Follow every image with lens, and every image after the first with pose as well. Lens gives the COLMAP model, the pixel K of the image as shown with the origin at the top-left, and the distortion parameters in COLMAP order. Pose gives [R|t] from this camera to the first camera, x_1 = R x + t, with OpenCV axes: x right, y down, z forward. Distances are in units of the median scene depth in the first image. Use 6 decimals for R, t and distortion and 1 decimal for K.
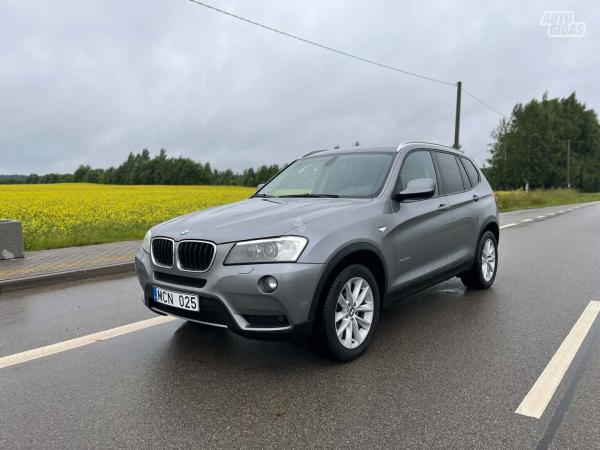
lens RADIAL K [[454.9, 0, 300.0], [0, 454.9, 225.0], [0, 0, 1]] dist [0.057997, -0.001845]
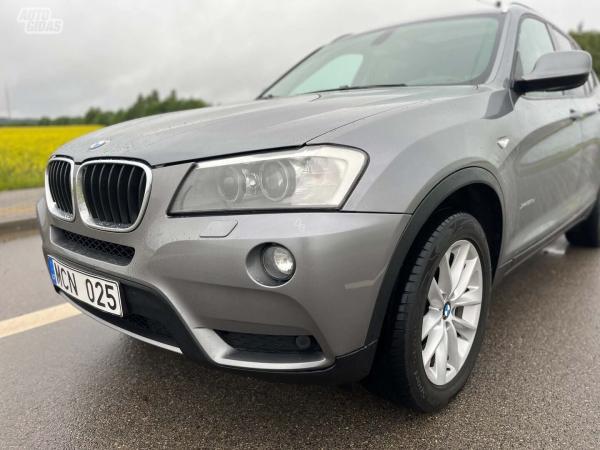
lens RADIAL K [[454.9, 0, 300.0], [0, 454.9, 225.0], [0, 0, 1]] dist [0.057997, -0.001845]
pose [[0.999538, 0.002262, -0.030320, -0.030737], [0.001420, 0.992667, 0.120869, 0.043795], [0.030371, -0.120856, 0.992205, 0.563098]]
